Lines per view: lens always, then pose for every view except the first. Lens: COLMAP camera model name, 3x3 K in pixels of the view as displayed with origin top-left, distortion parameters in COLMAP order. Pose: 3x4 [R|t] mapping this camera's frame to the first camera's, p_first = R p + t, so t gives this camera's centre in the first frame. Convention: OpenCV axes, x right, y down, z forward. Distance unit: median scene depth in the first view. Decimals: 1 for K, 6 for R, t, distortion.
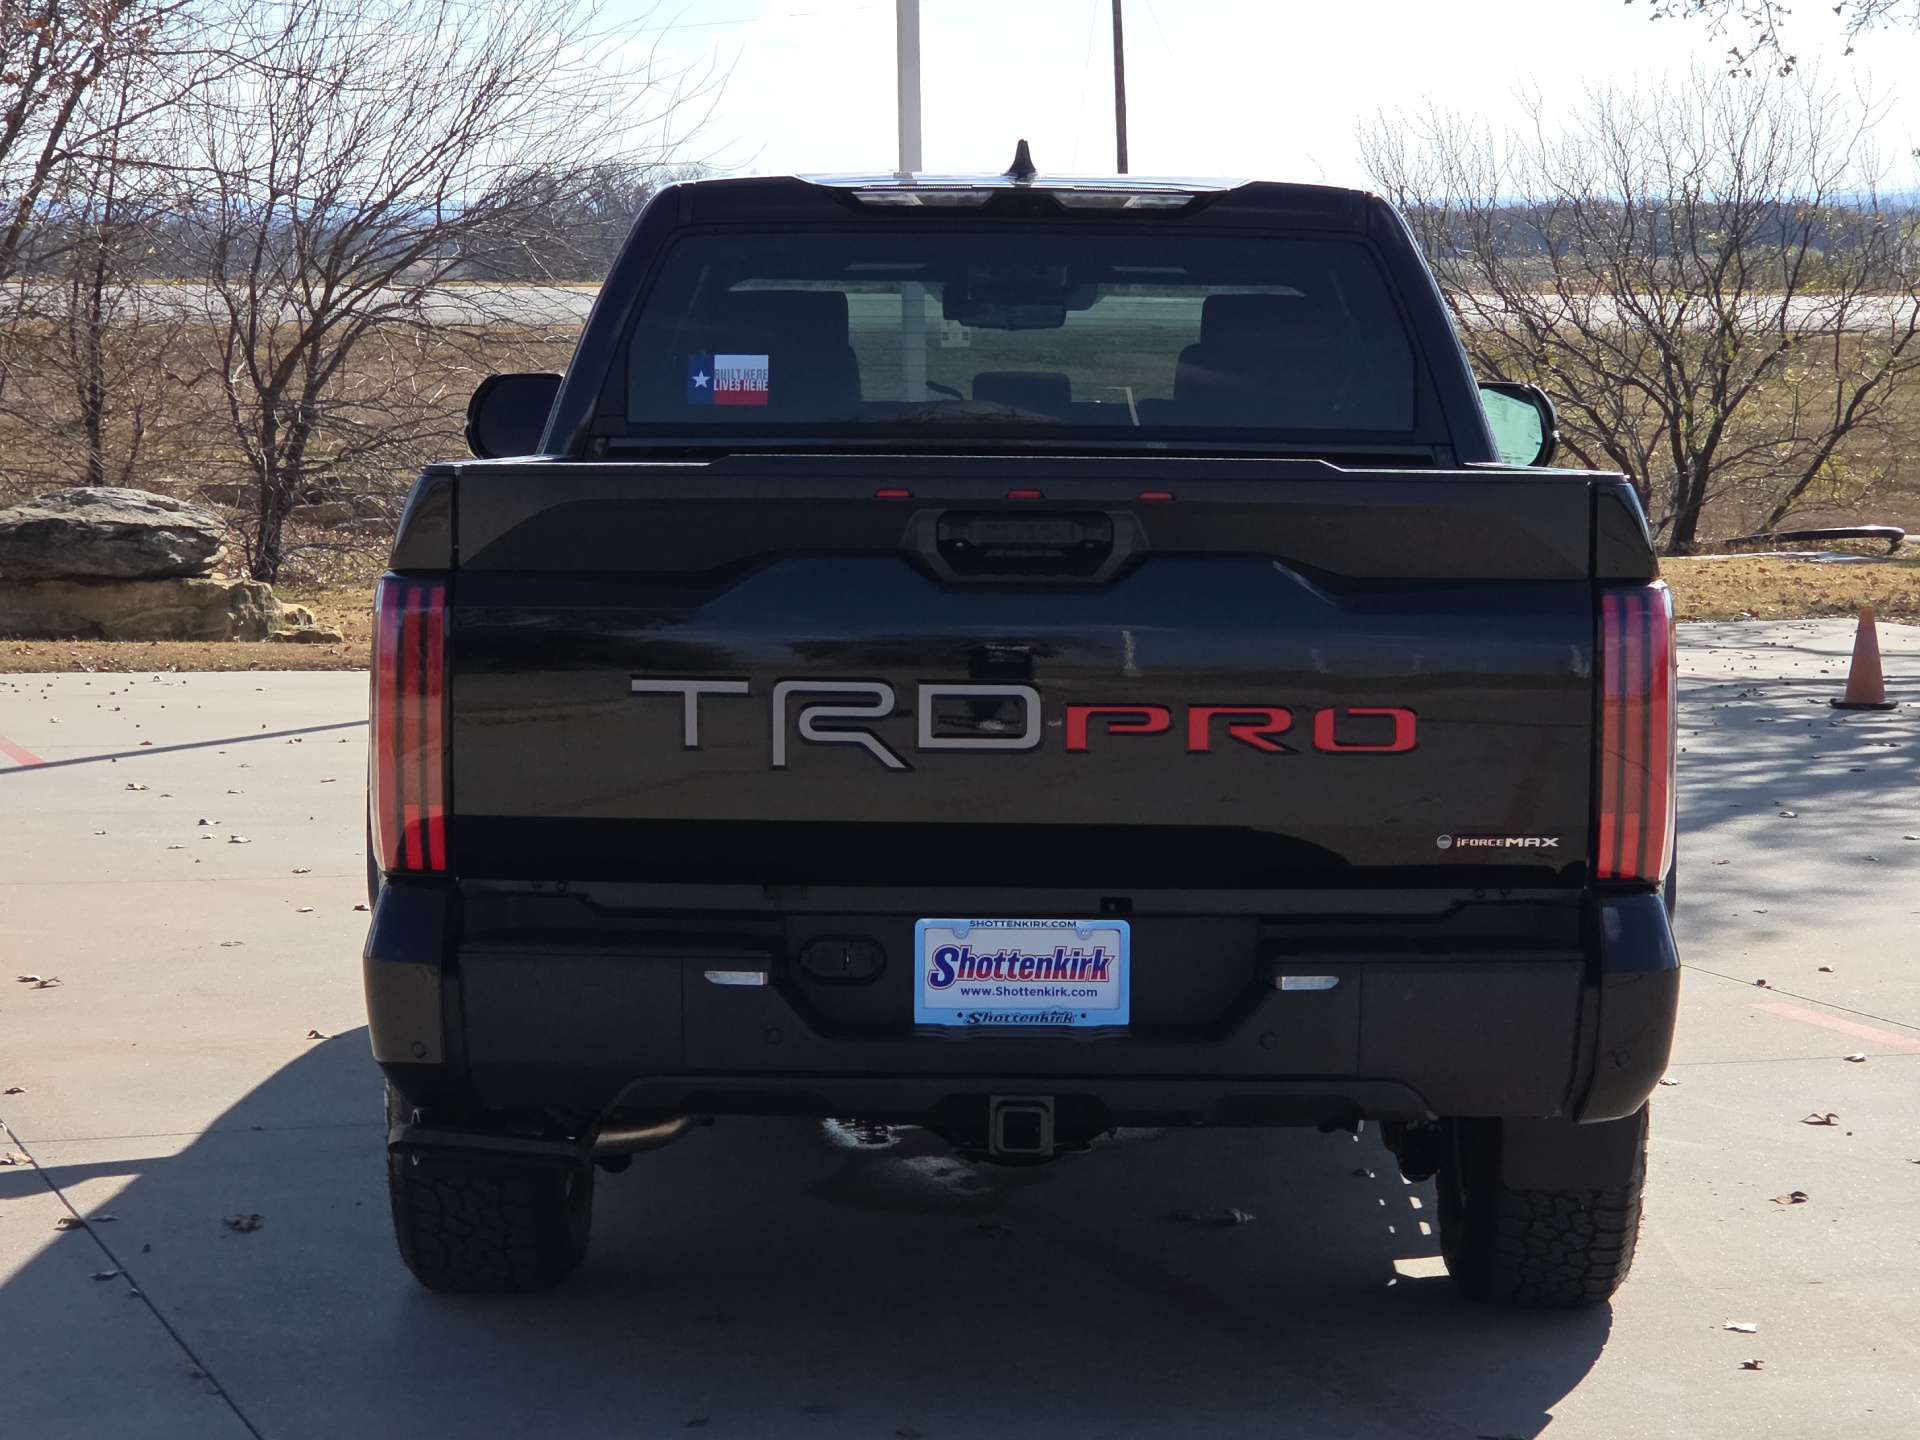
lens RADIAL K [[4512.2, 0, 958.8], [0, 4512.2, 714.3], [0, 0, 1]] dist [-0.382623, 0.000000]
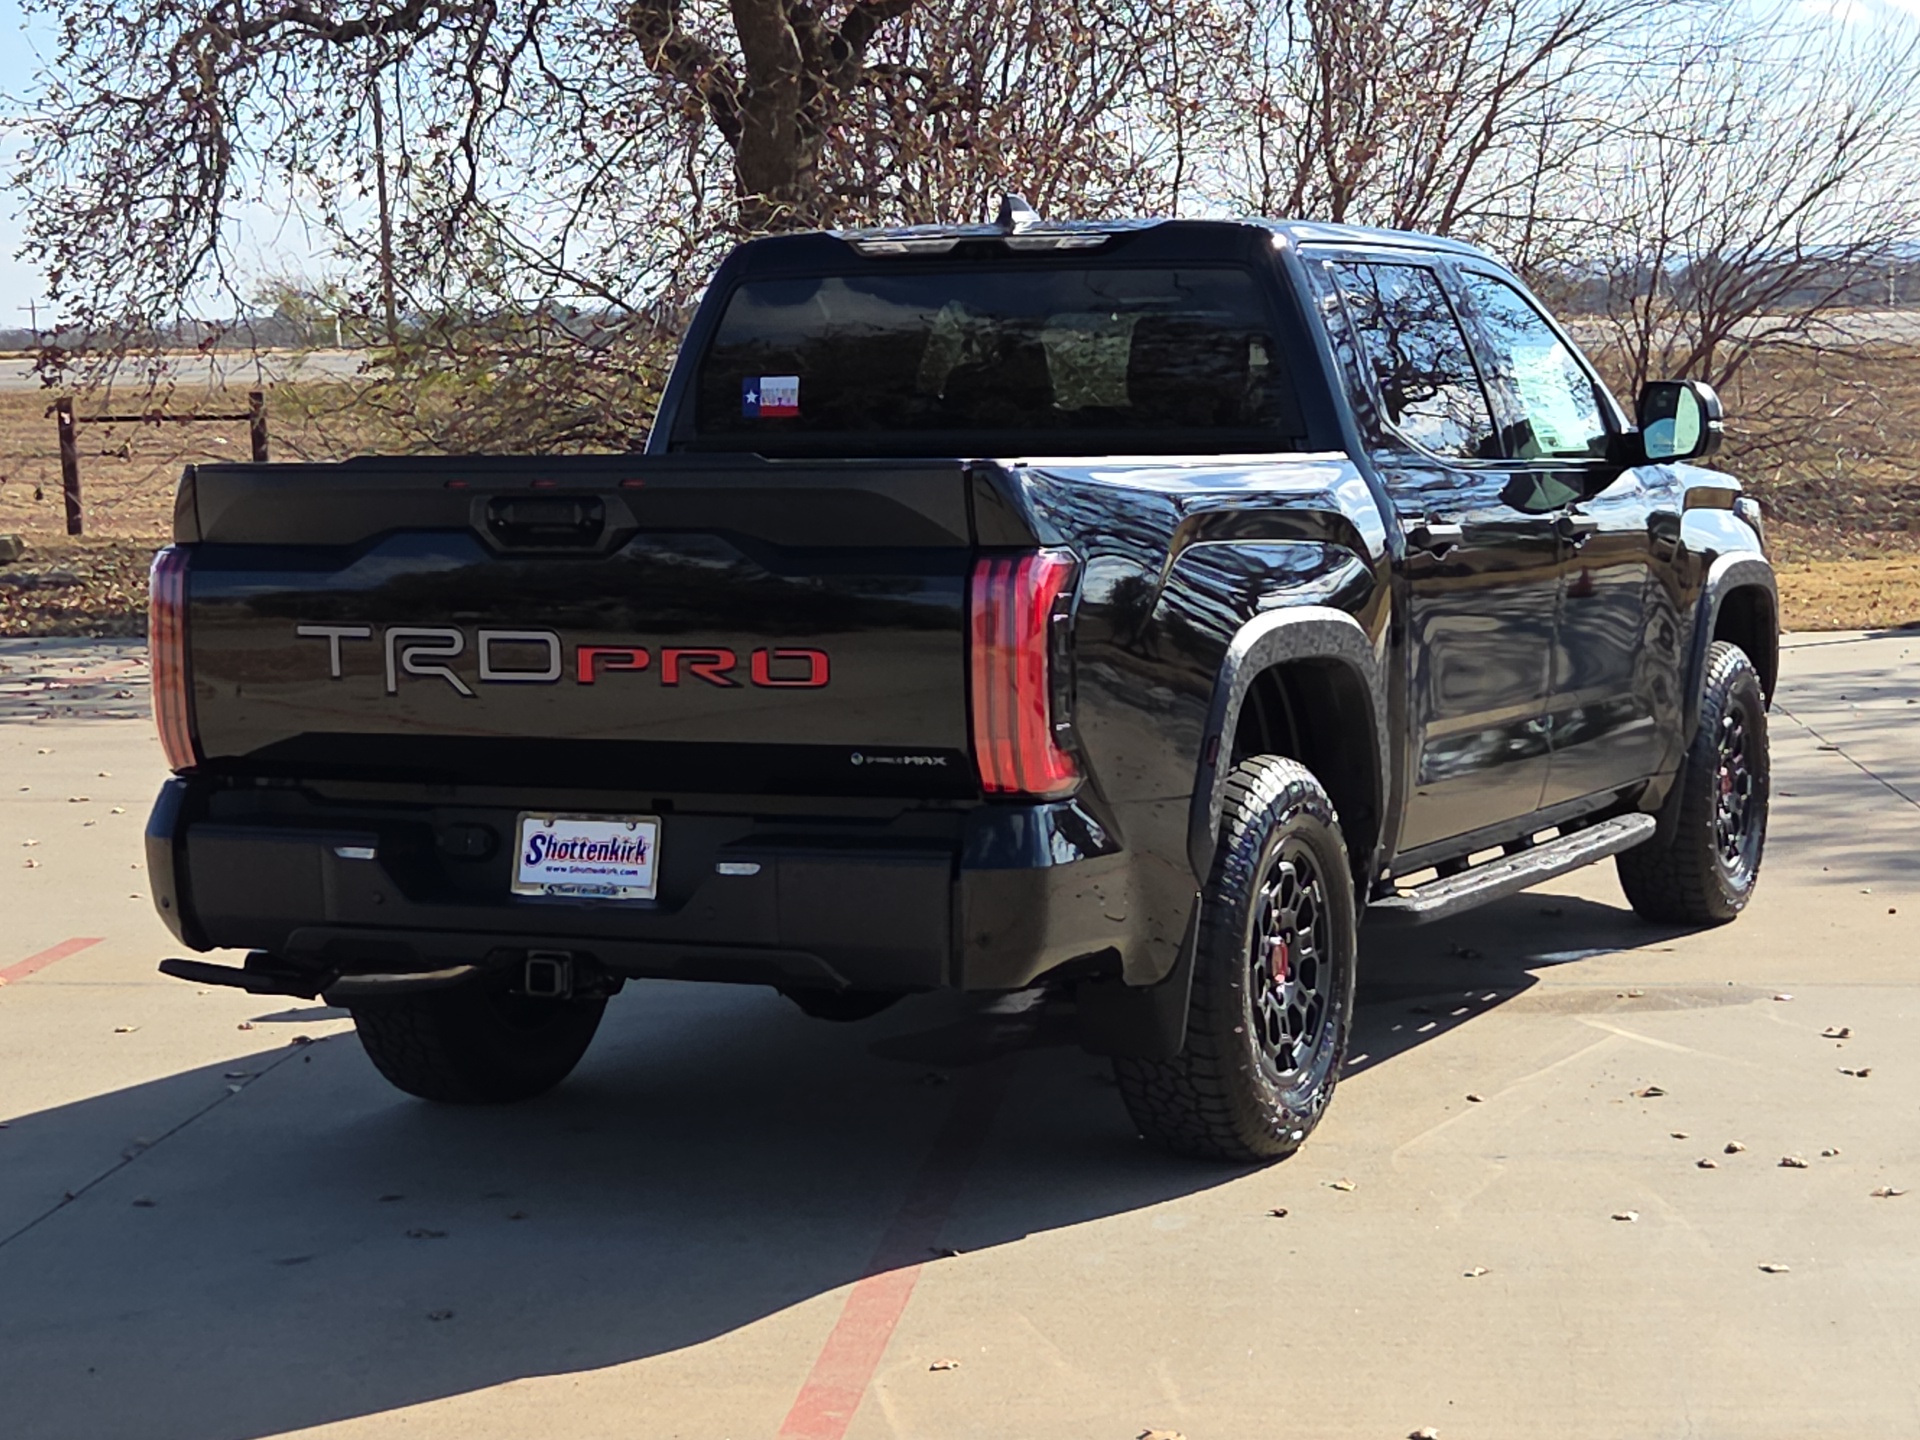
lens RADIAL K [[3701.3, 0, 956.4], [0, 3701.3, 712.9], [0, 0, 1]] dist [0.081471, 0.000000]
pose [[0.911936, 0.011834, -0.410161, 0.546516], [-0.007859, 0.999904, 0.011377, 0.003748], [0.410257, -0.007152, 0.911942, 0.079279]]
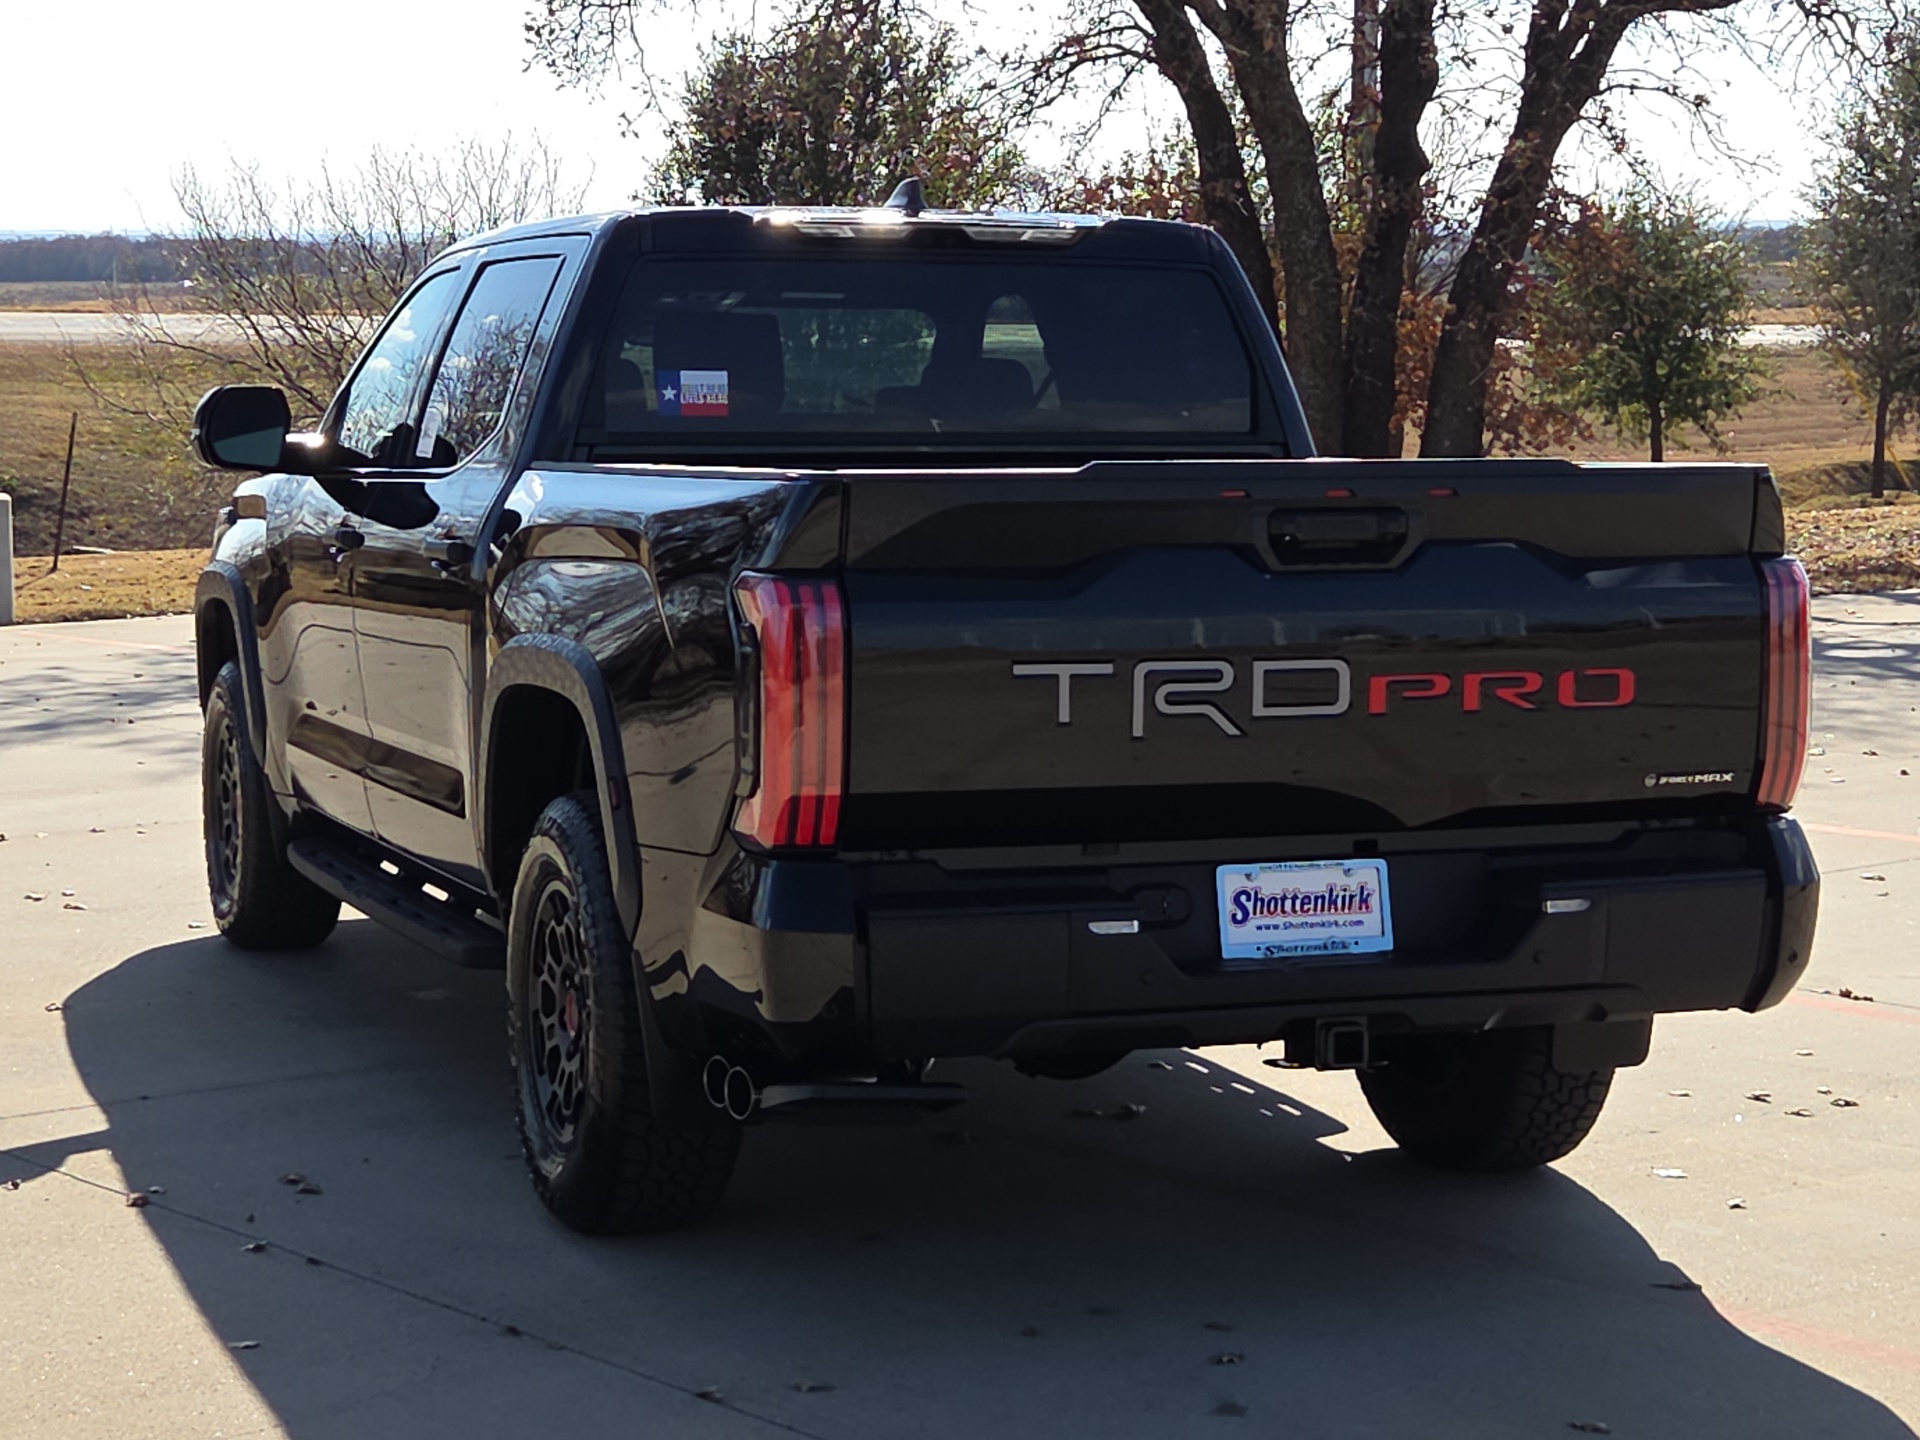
lens RADIAL K [[3669.7, 0, 948.7], [0, 3669.7, 729.1], [0, 0, 1]] dist [0.199969, 0.000000]
pose [[0.937303, -0.036984, 0.346549, -0.397135], [0.030628, 0.999247, 0.023802, -0.013768], [-0.347168, -0.011696, 0.937730, 0.151580]]
